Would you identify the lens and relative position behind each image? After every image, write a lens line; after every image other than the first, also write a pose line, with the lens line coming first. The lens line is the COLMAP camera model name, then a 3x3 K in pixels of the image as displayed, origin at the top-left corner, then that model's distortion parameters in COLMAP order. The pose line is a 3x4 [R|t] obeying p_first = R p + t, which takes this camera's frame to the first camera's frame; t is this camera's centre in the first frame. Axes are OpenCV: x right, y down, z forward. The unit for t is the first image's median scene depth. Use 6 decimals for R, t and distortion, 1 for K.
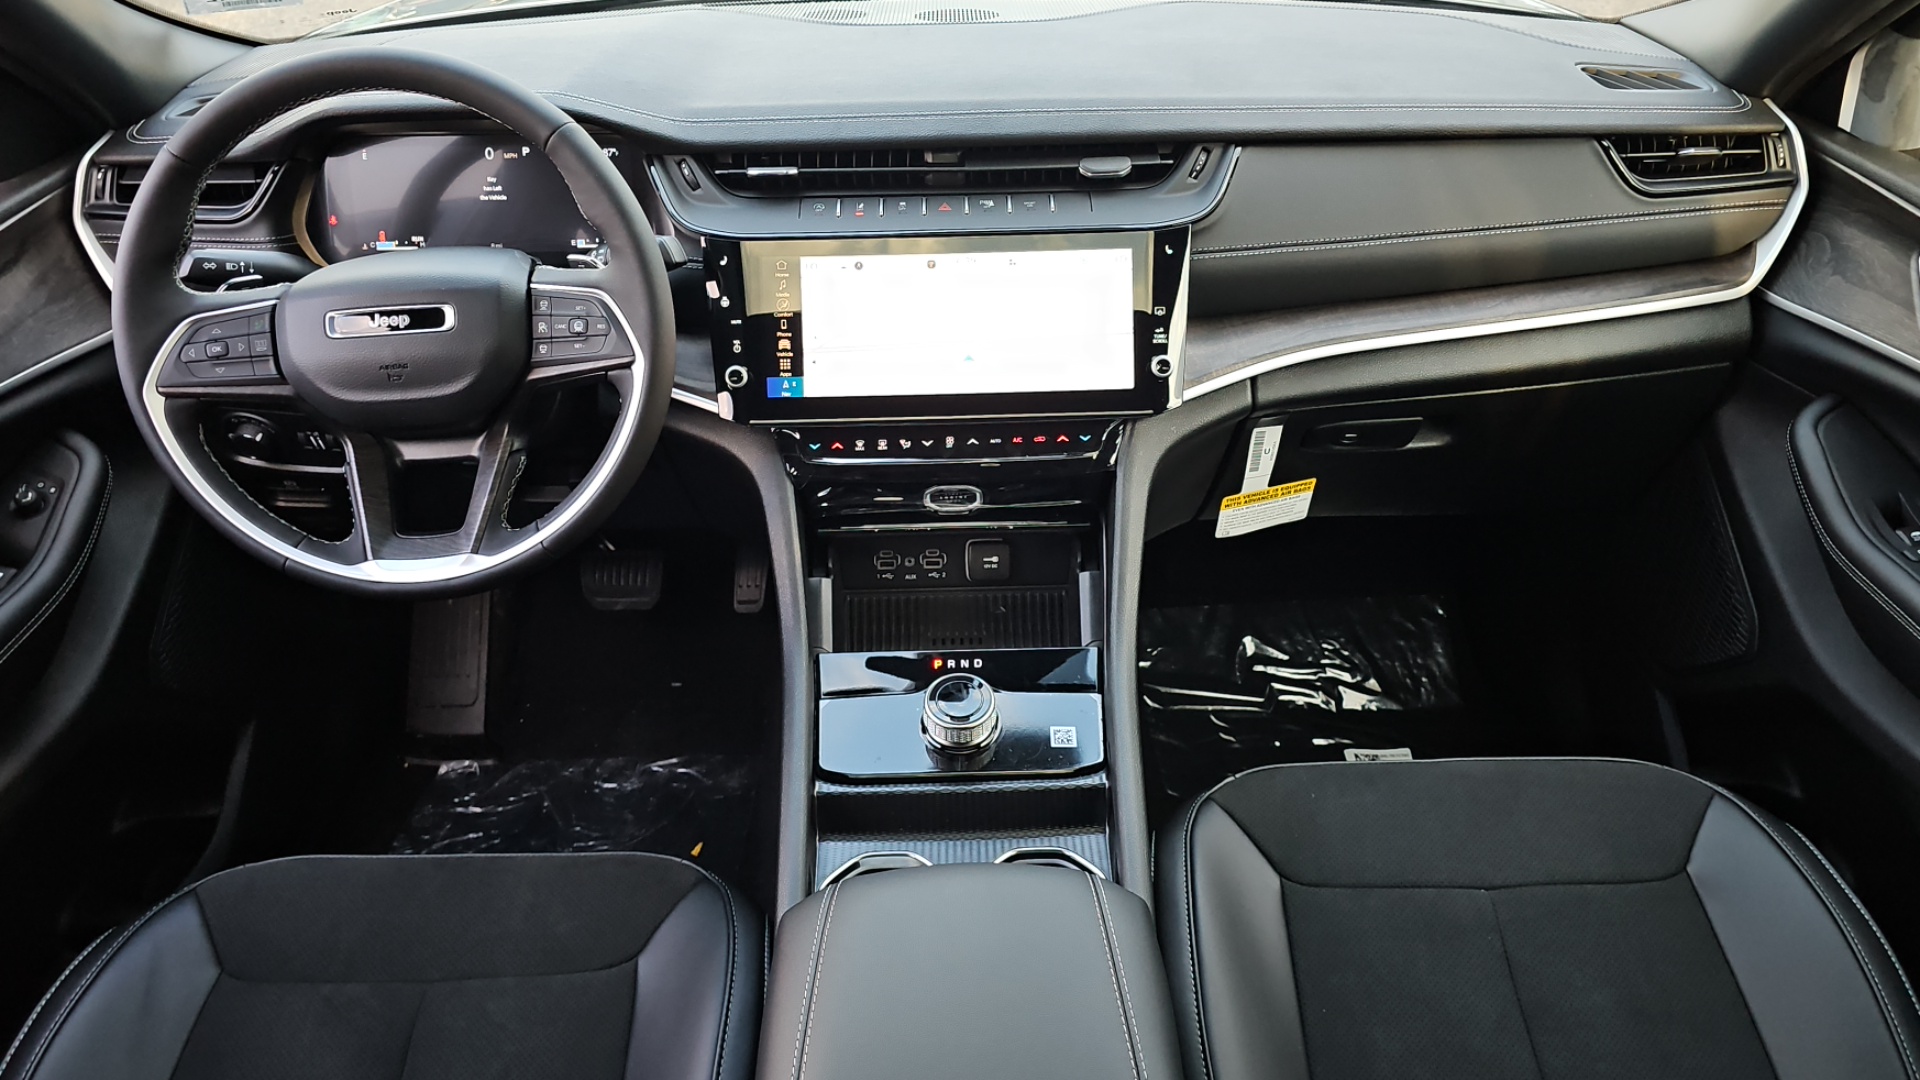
lens RADIAL K [[1394.8, 0, 969.1], [0, 1394.8, 532.5], [0, 0, 1]] dist [0.055445, -0.070086]
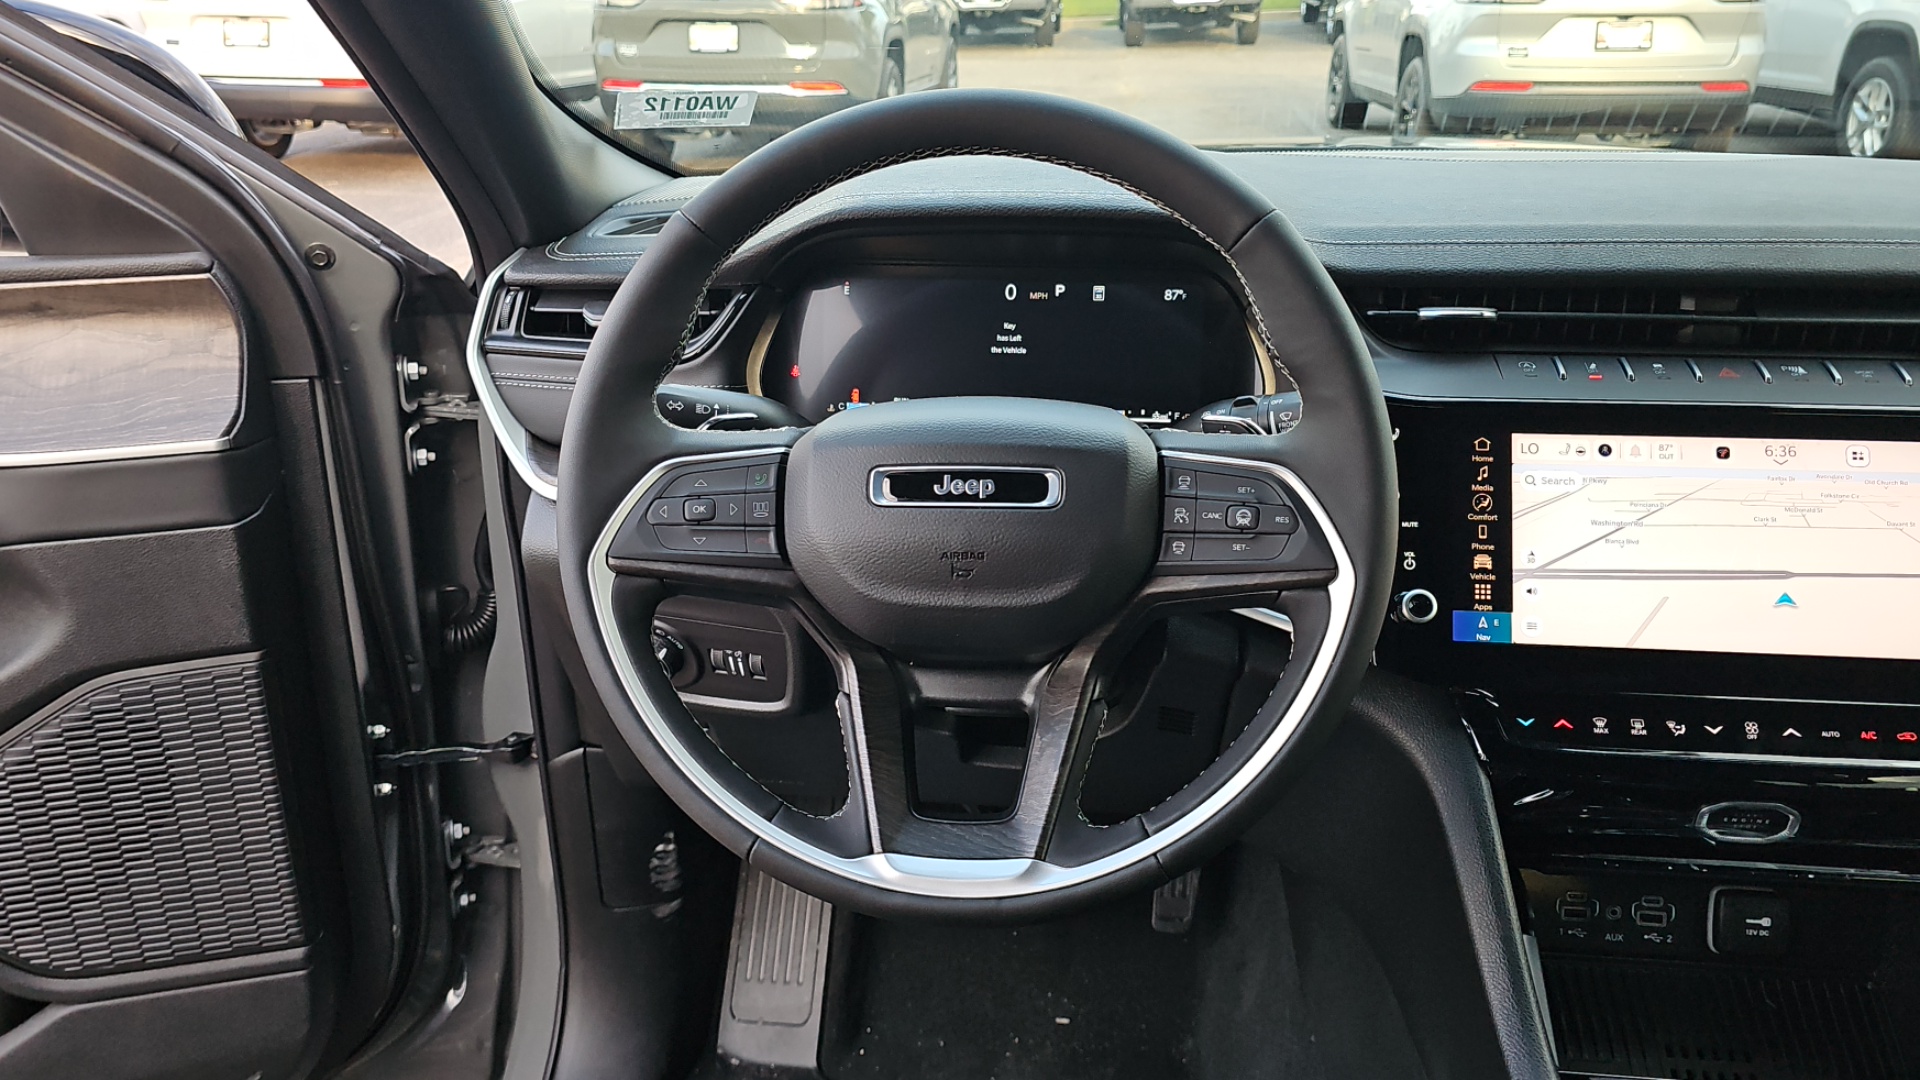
lens RADIAL K [[1353.1, 0, 955.8], [0, 1353.1, 555.6], [0, 0, 1]] dist [0.036061, -0.006046]
pose [[0.992178, 0.056752, -0.111186, -0.298515], [-0.075853, 0.981479, -0.175911, -0.006865], [0.099143, 0.182968, 0.978107, 0.344677]]
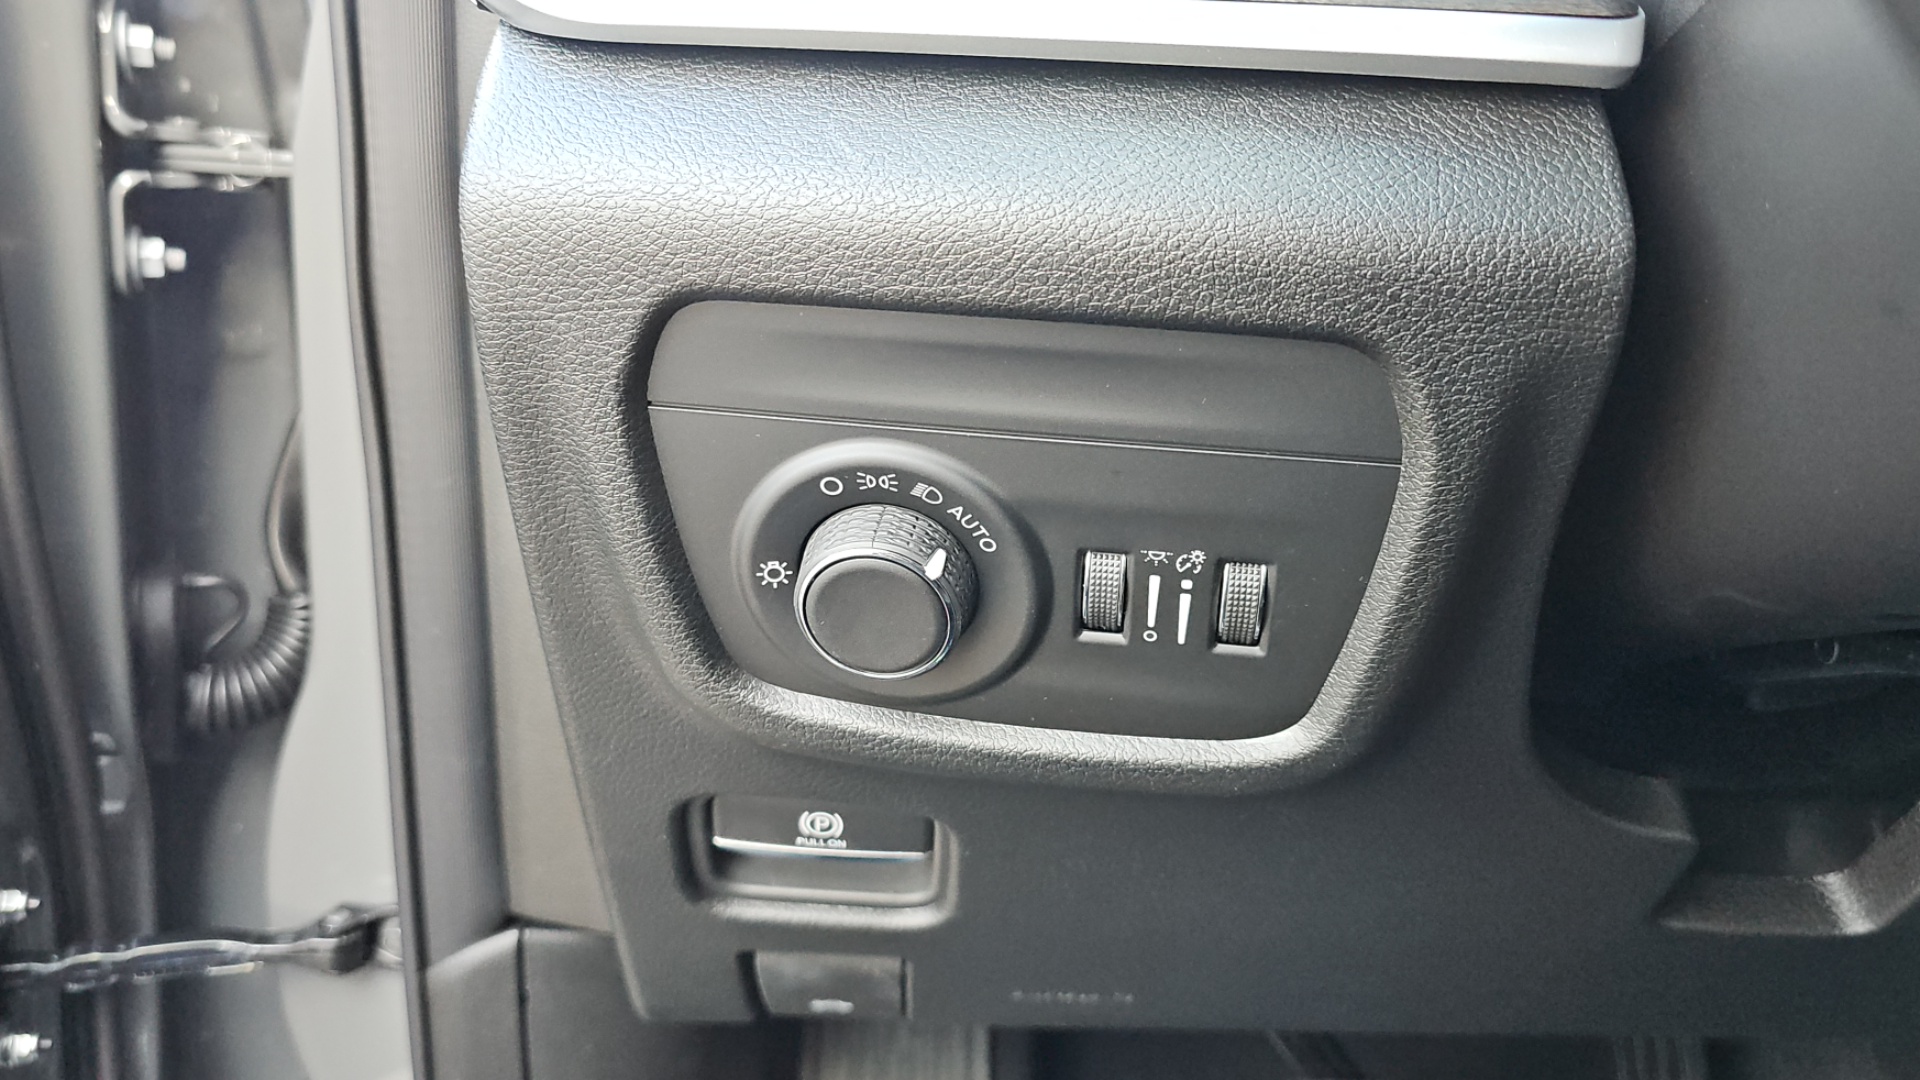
lens RADIAL K [[1460.0, 0, 943.4], [0, 1460.0, 542.8], [0, 0, 1]] dist [0.054597, -0.062837]
pose [[0.999026, 0.040603, -0.017298, -0.534754], [-0.043967, 0.949700, -0.310060, -0.002168], [0.003838, 0.310518, 0.950560, 0.843338]]
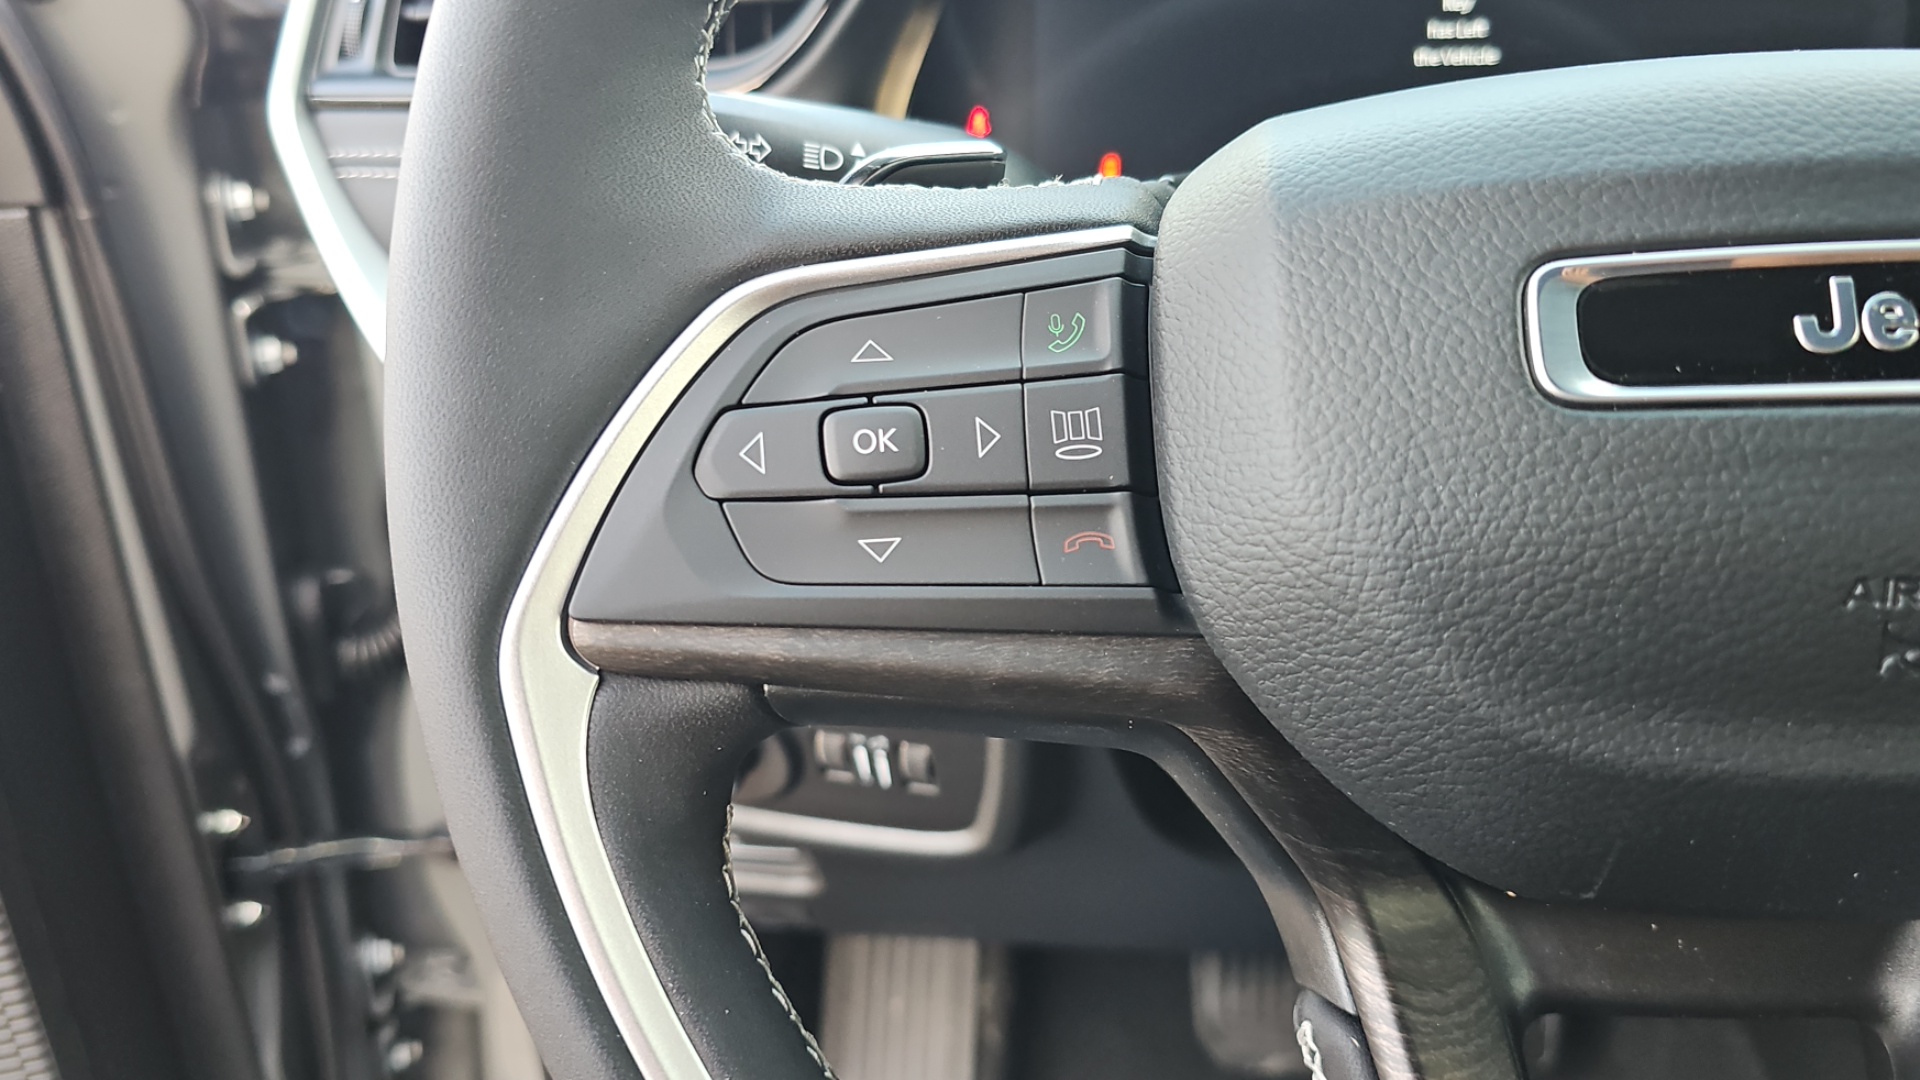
lens RADIAL K [[1460.0, 0, 943.4], [0, 1460.0, 542.8], [0, 0, 1]] dist [0.054597, -0.062837]
pose [[0.989937, 0.033635, -0.137457, -0.431118], [-0.051118, 0.990749, -0.125710, -0.080490], [0.131957, 0.131472, 0.982498, 0.700166]]
